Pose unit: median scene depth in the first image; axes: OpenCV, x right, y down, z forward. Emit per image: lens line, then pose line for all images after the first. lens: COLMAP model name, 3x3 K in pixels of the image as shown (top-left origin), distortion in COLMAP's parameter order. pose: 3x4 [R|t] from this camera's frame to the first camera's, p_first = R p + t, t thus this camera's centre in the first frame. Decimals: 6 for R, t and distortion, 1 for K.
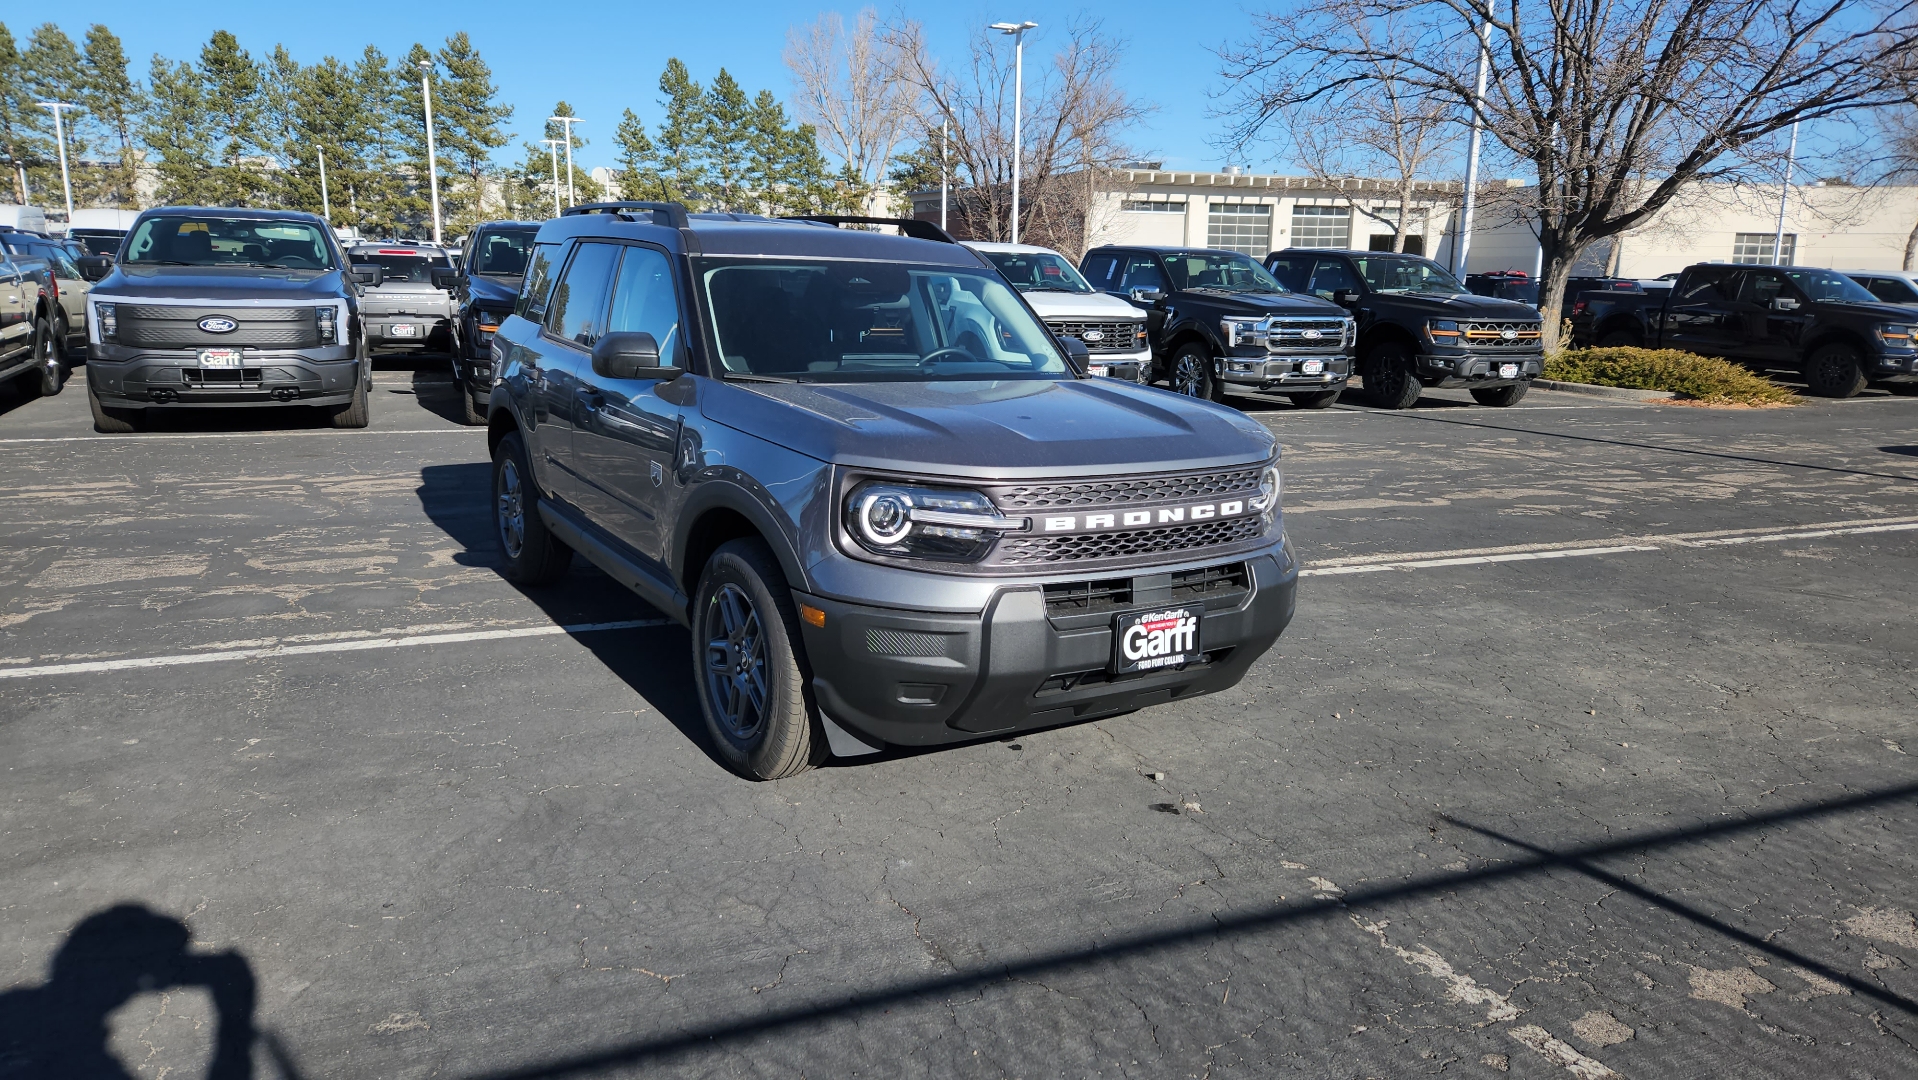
lens RADIAL K [[1278.7, 0, 937.7], [0, 1278.7, 526.5], [0, 0, 1]] dist [0.070370, -0.056330]
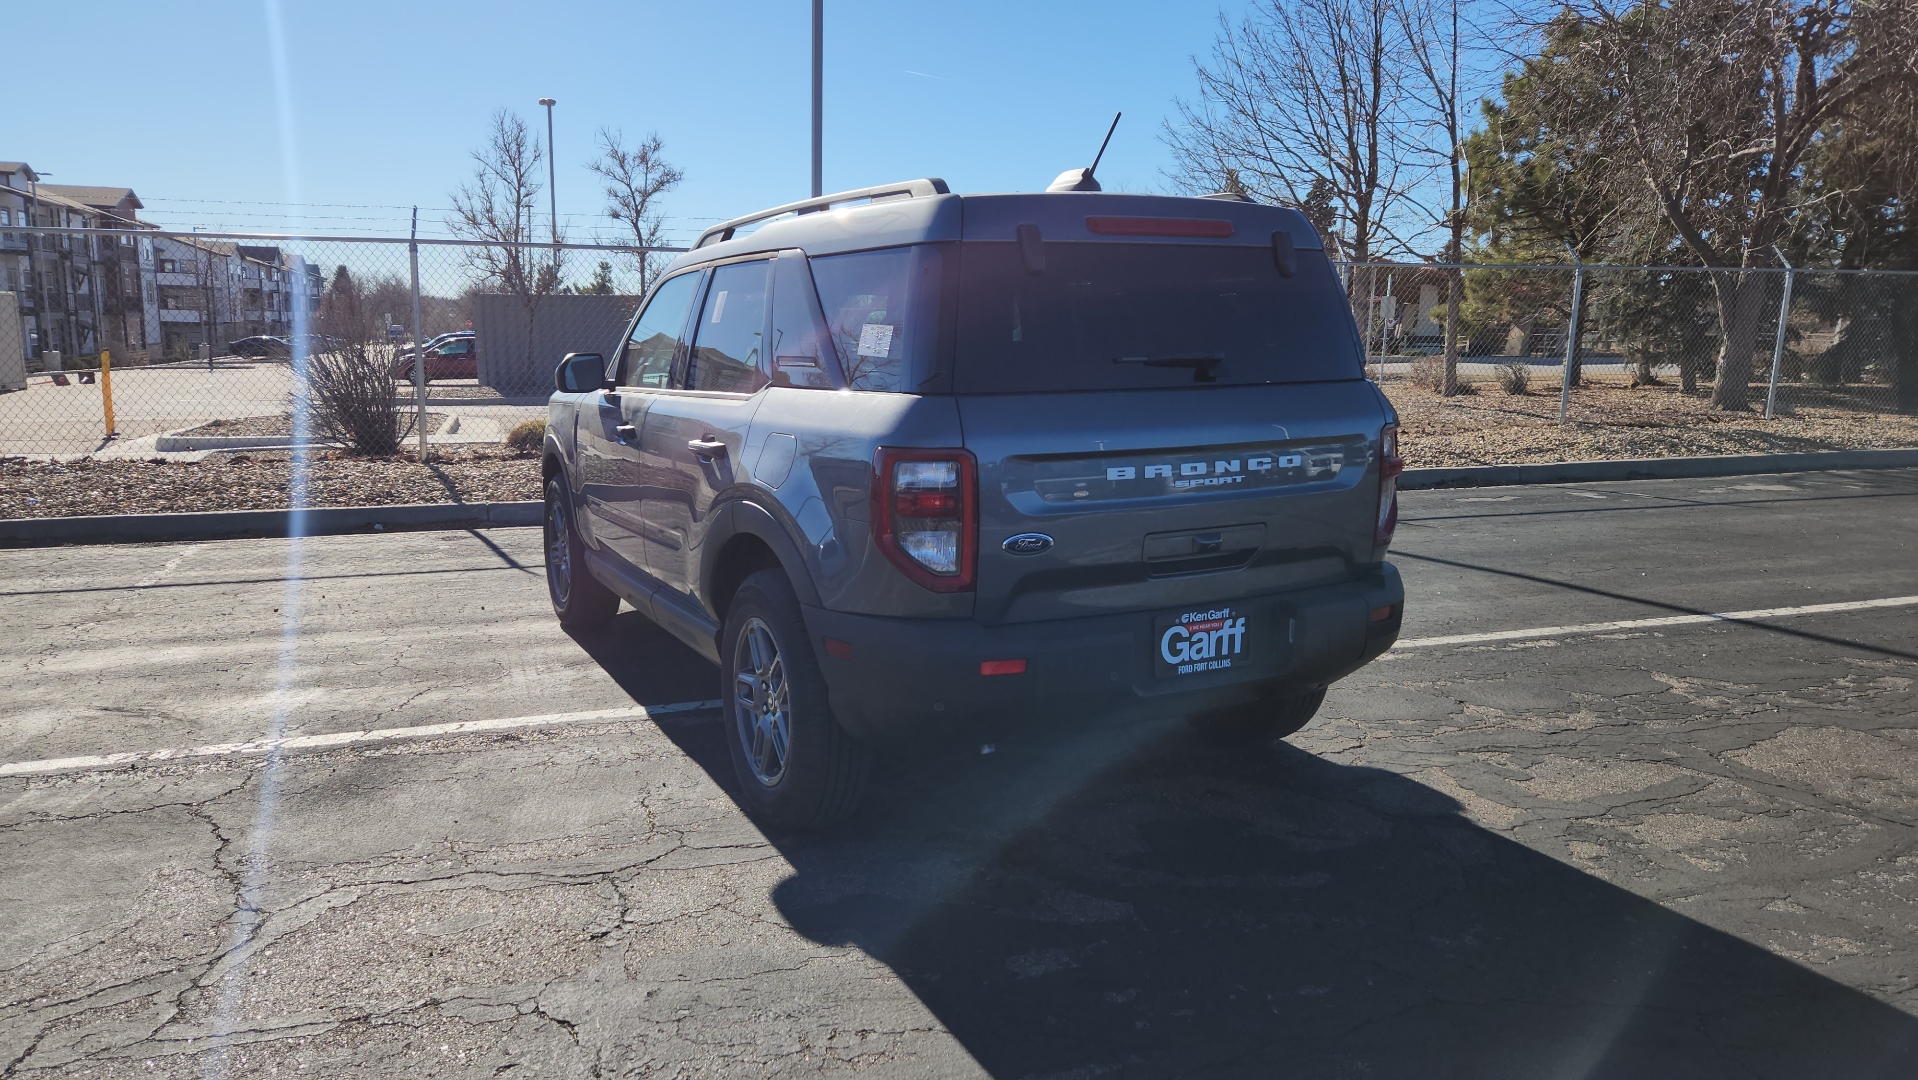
lens RADIAL K [[1278.7, 0, 926.9], [0, 1278.7, 534.4], [0, 0, 1]] dist [0.070370, -0.056330]
pose [[-0.996041, -0.046096, 0.076010, -0.150643], [-0.016325, 0.935358, 0.353325, -0.240683], [-0.087384, 0.350685, -0.932408, 1.268391]]
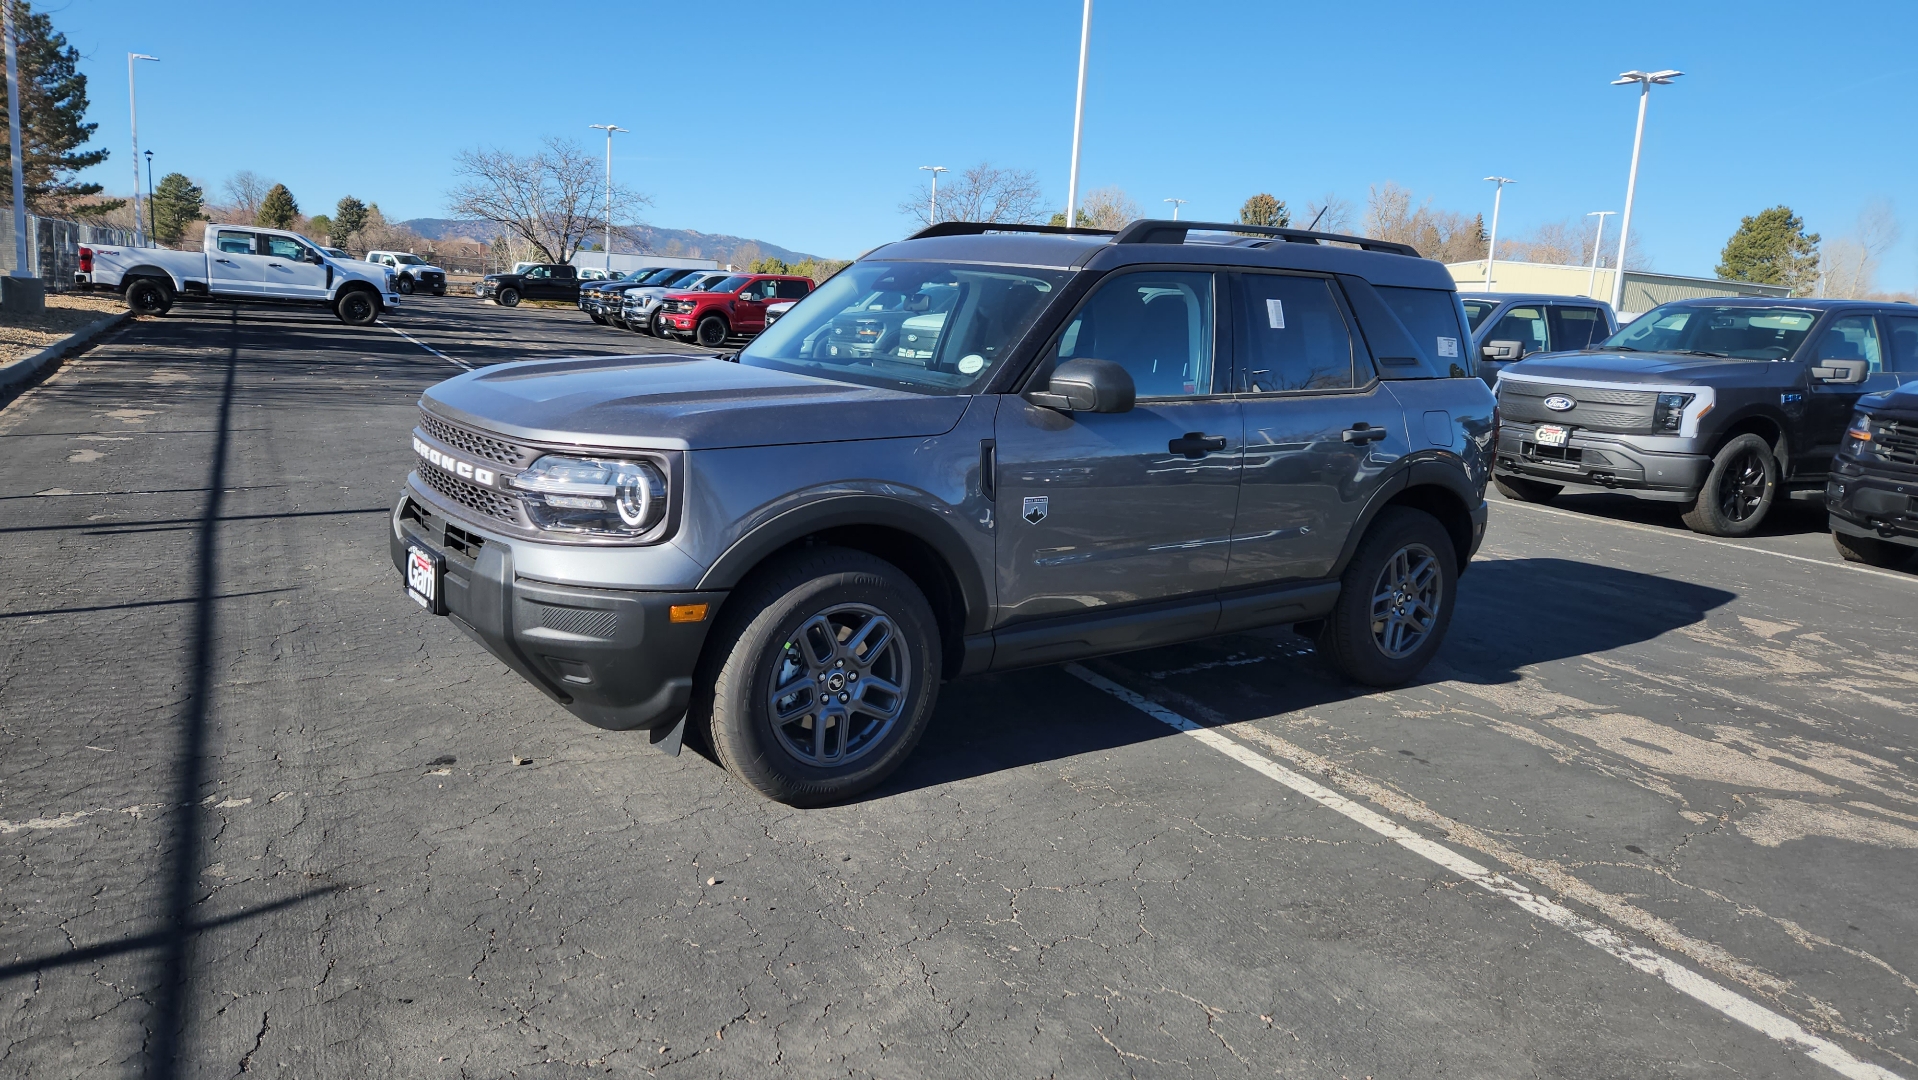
lens RADIAL K [[1278.7, 0, 918.1], [0, 1278.7, 518.6], [0, 0, 1]] dist [0.070370, -0.056330]
pose [[0.071640, 0.142490, -0.987200, 0.547718], [-0.254231, 0.959662, 0.120066, -0.082131], [0.964487, 0.242376, 0.104975, 0.565788]]
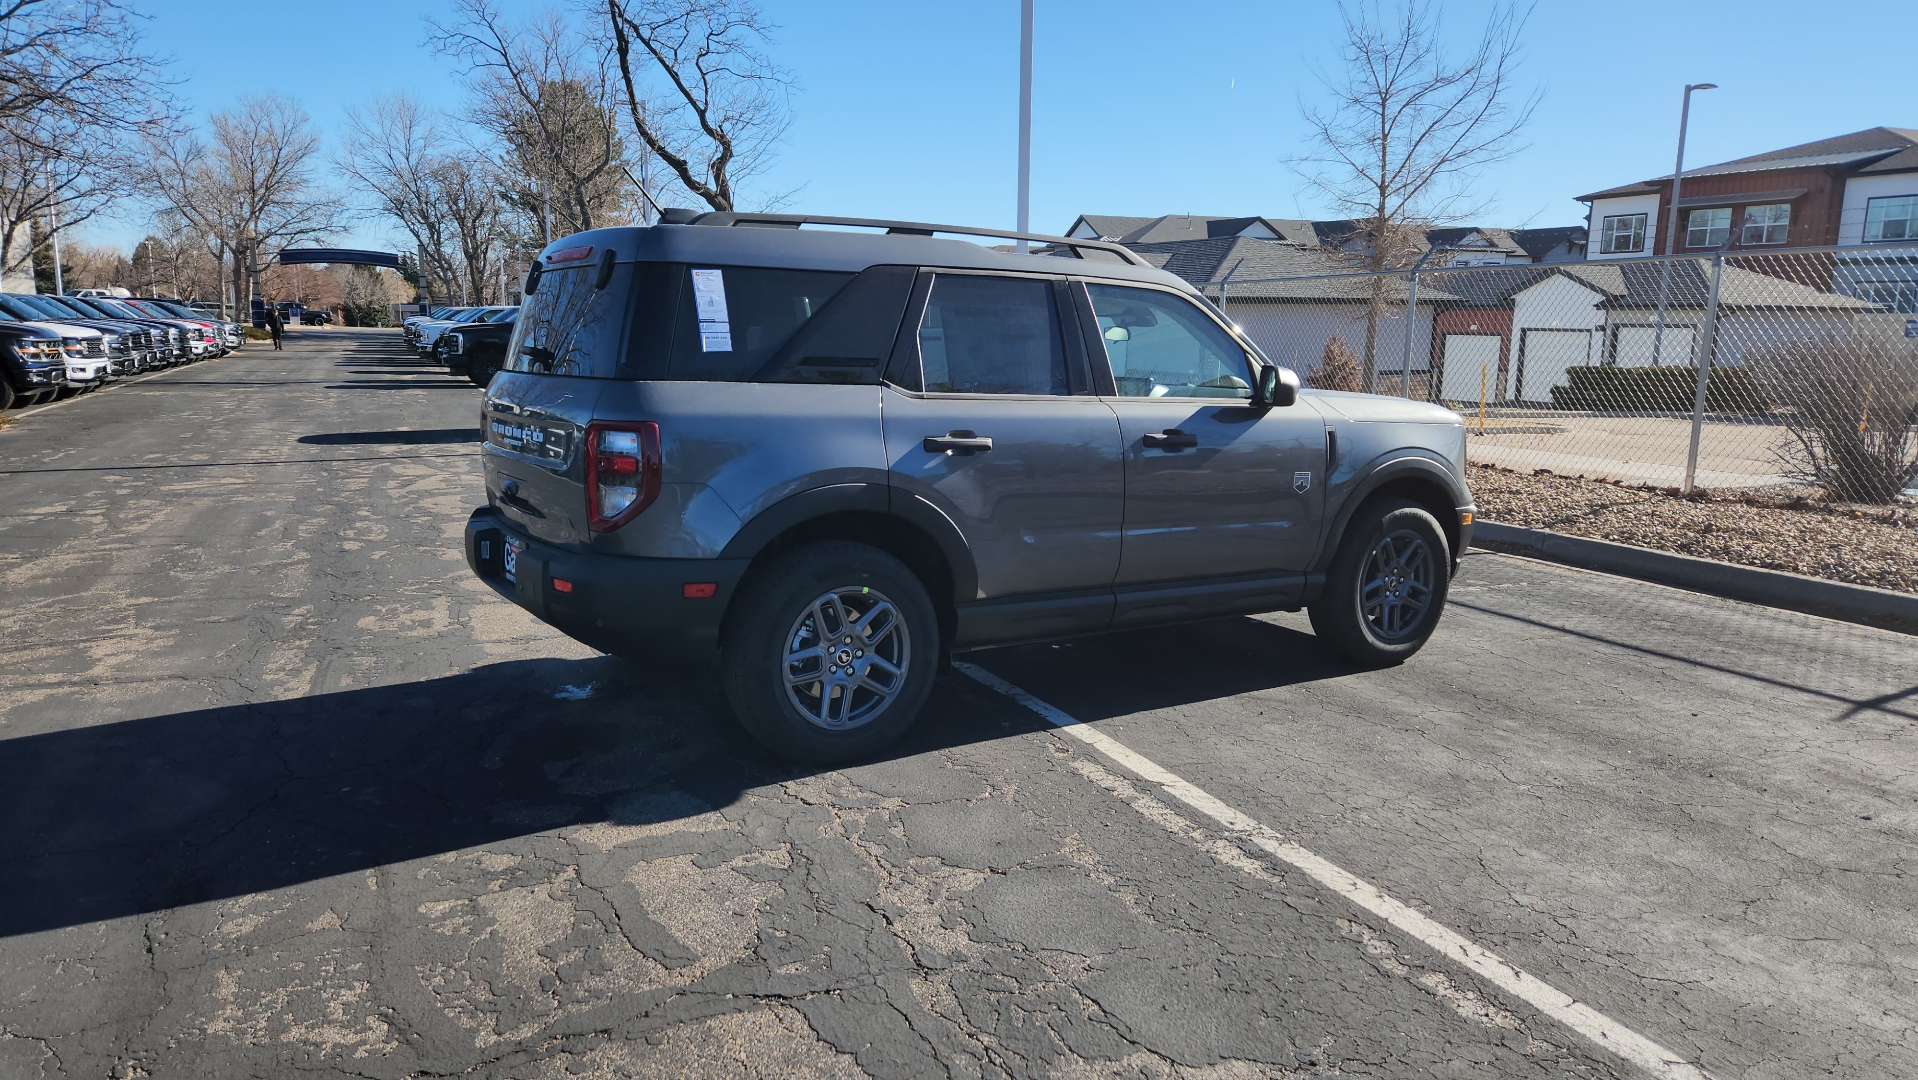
lens RADIAL K [[1278.7, 0, 923.1], [0, 1278.7, 534.3], [0, 0, 1]] dist [0.070370, -0.056330]
pose [[-0.001888, -0.181651, 0.983361, -0.747012], [0.183134, 0.966670, 0.178919, -0.144874], [-0.983086, 0.180424, 0.031442, 0.704716]]
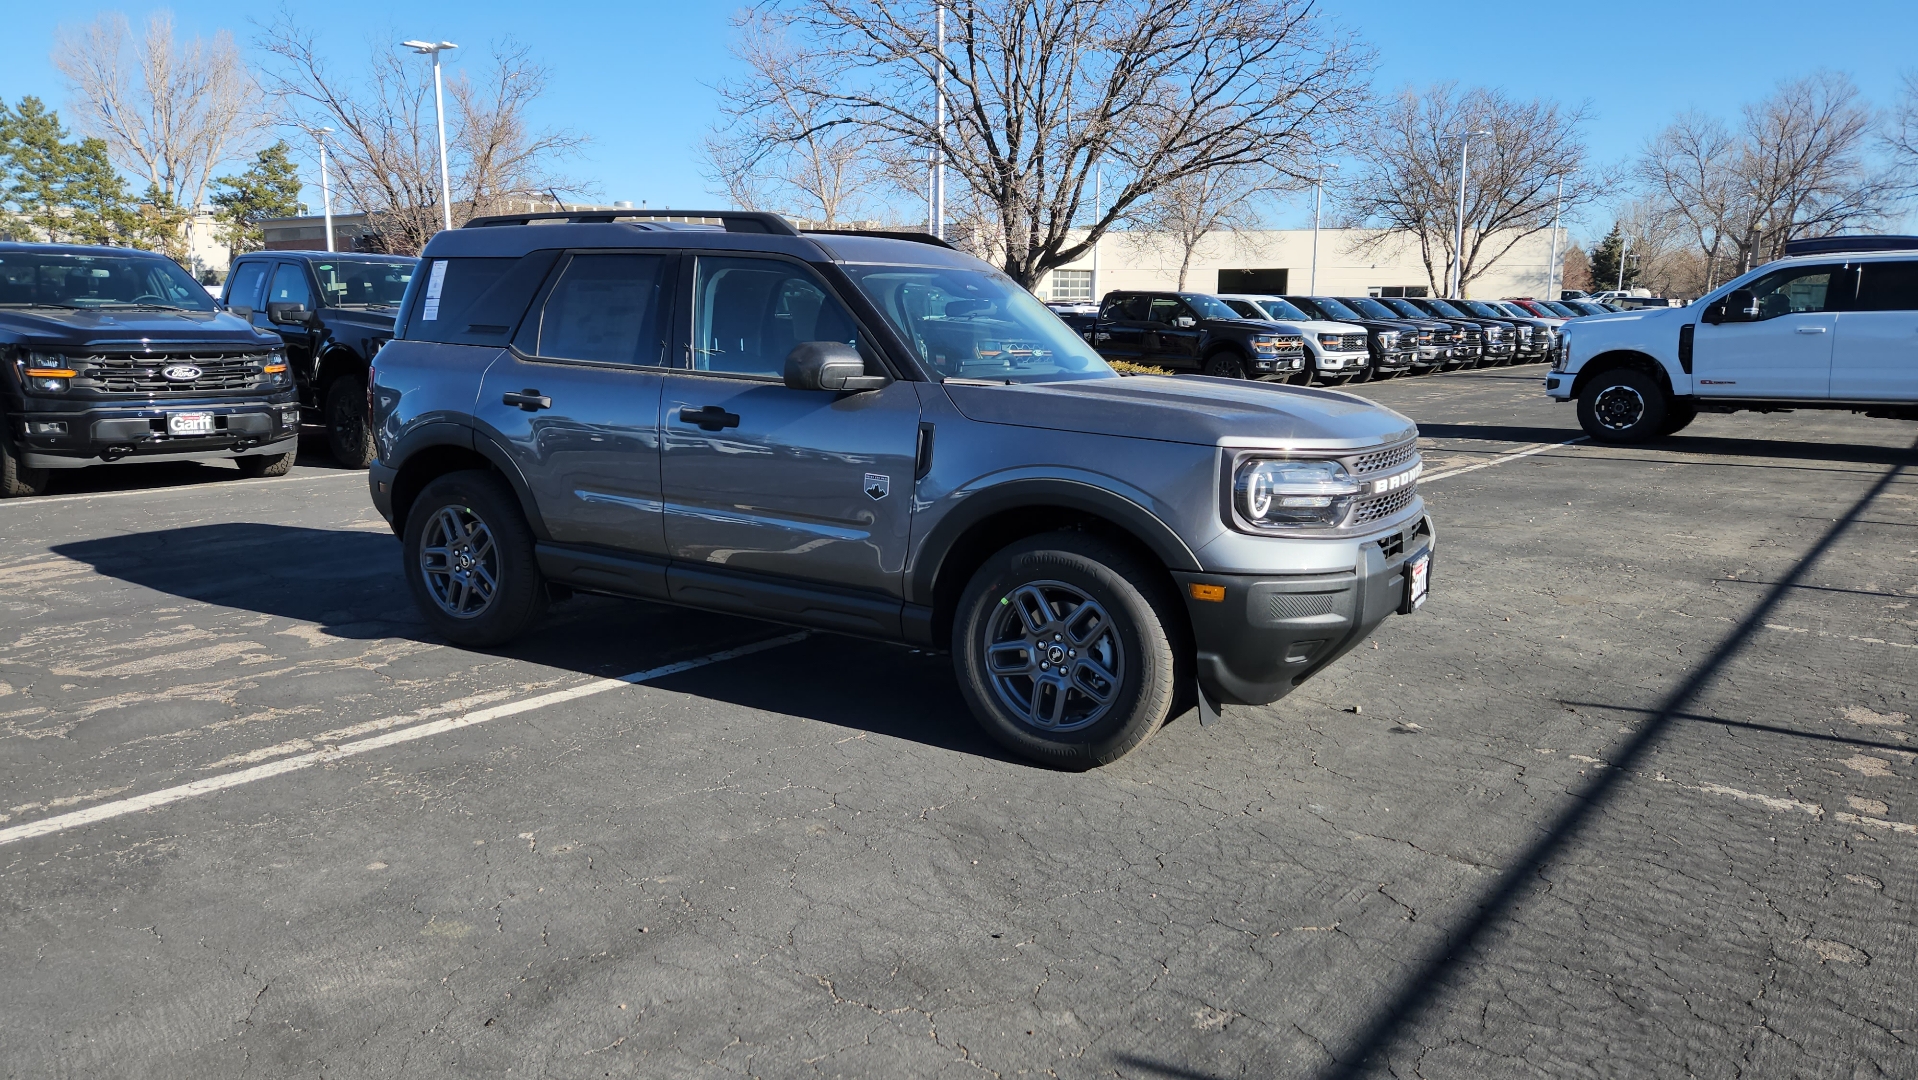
lens RADIAL K [[1278.7, 0, 927.1], [0, 1278.7, 519.0], [0, 0, 1]] dist [0.070370, -0.056330]
pose [[0.890066, -0.090002, 0.446858, -0.330521], [0.104129, 0.994538, -0.007097, -0.002842], [-0.443779, 0.052848, 0.894577, 0.065501]]
